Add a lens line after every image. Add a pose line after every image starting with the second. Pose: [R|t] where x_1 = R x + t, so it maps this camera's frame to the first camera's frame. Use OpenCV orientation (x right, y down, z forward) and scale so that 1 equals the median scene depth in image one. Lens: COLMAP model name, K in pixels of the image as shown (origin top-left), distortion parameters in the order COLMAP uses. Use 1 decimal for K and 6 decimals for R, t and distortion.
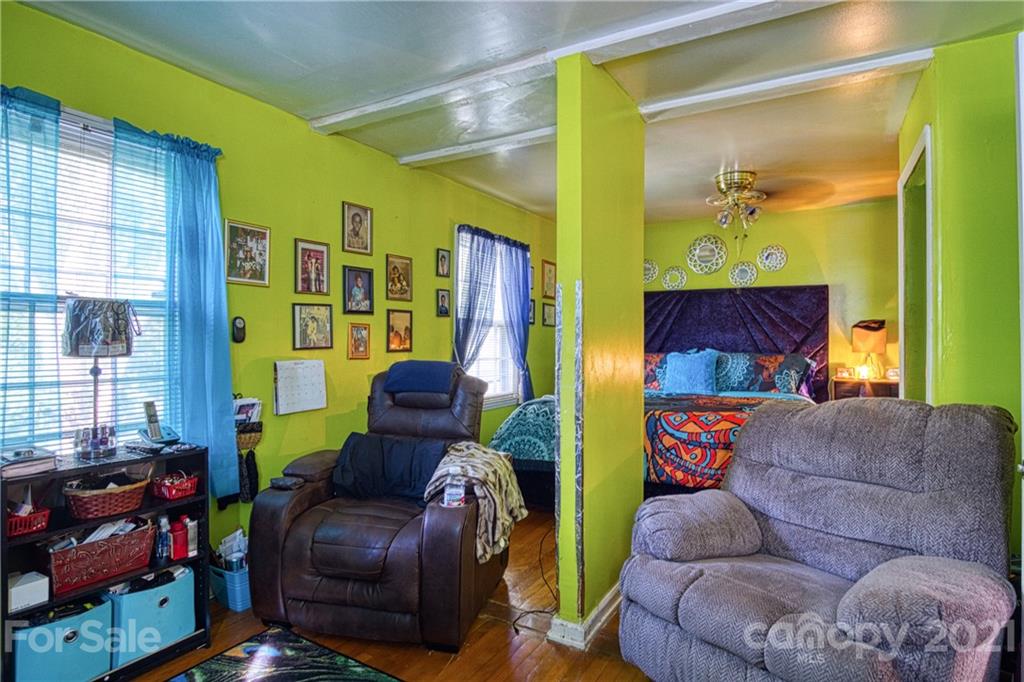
lens RADIAL K [[546.7, 0, 512.3], [0, 546.7, 340.0], [0, 0, 1]] dist [-0.035121, 0.008928]
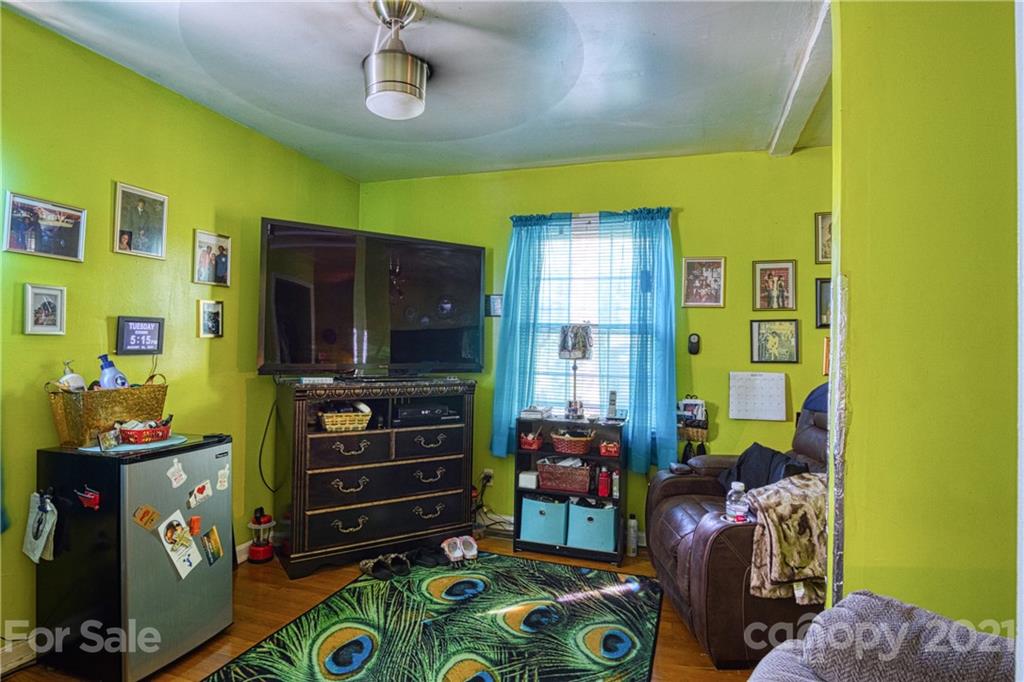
lens RADIAL K [[546.7, 0, 513.6], [0, 546.7, 341.1], [0, 0, 1]] dist [-0.035121, 0.008928]
pose [[0.207115, -0.009122, -0.978274, 0.628547], [-0.025575, 0.999564, -0.014735, 0.003515], [0.977982, 0.028071, 0.206792, 0.330681]]
